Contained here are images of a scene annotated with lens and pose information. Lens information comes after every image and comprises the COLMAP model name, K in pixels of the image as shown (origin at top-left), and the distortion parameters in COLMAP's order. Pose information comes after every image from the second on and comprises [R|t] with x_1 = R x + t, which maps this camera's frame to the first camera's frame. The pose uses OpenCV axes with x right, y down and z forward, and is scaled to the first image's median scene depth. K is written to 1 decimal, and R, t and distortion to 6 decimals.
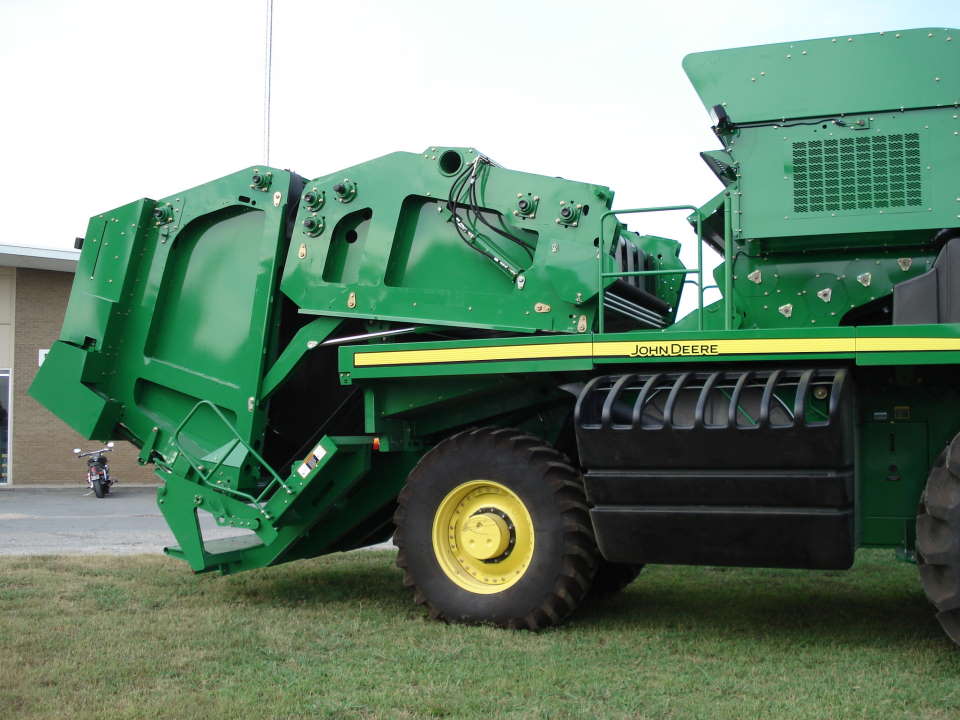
lens RADIAL K [[1087.0, 0, 480.0], [0, 1087.0, 360.0], [0, 0, 1]] dist [-0.100760, -0.027051]
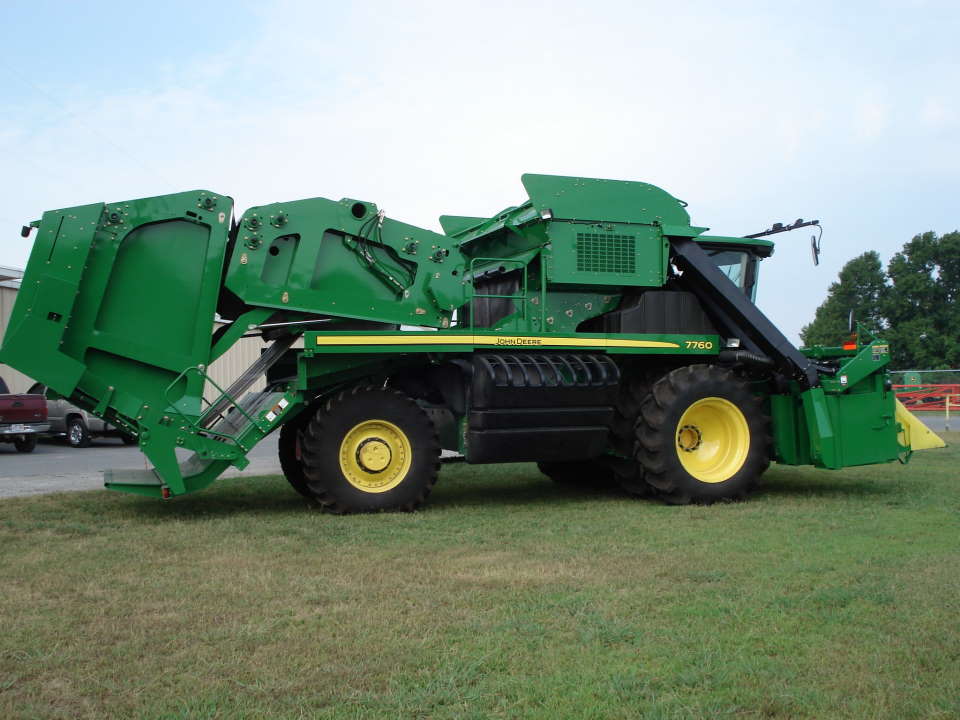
lens RADIAL K [[1087.0, 0, 480.0], [0, 1087.0, 360.0], [0, 0, 1]] dist [-0.100760, -0.027051]
pose [[0.734999, 0.013348, 0.677937, -0.949387], [-0.037458, 0.999079, 0.020941, -0.012791], [-0.677033, -0.040786, 0.734822, -0.239719]]
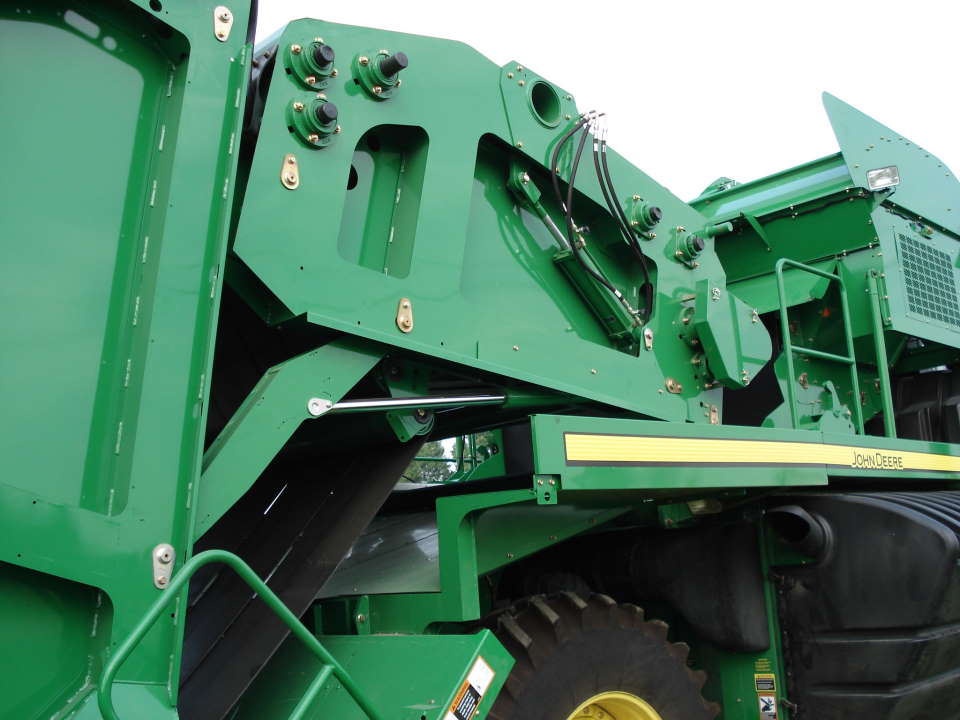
lens RADIAL K [[1087.0, 0, 480.0], [0, 1087.0, 360.0], [0, 0, 1]] dist [-0.100760, -0.027051]
pose [[0.371797, 0.150074, 0.916103, -0.534465], [0.005512, 0.986472, -0.163838, 0.036374], [-0.928298, 0.065964, 0.365940, 0.861194]]
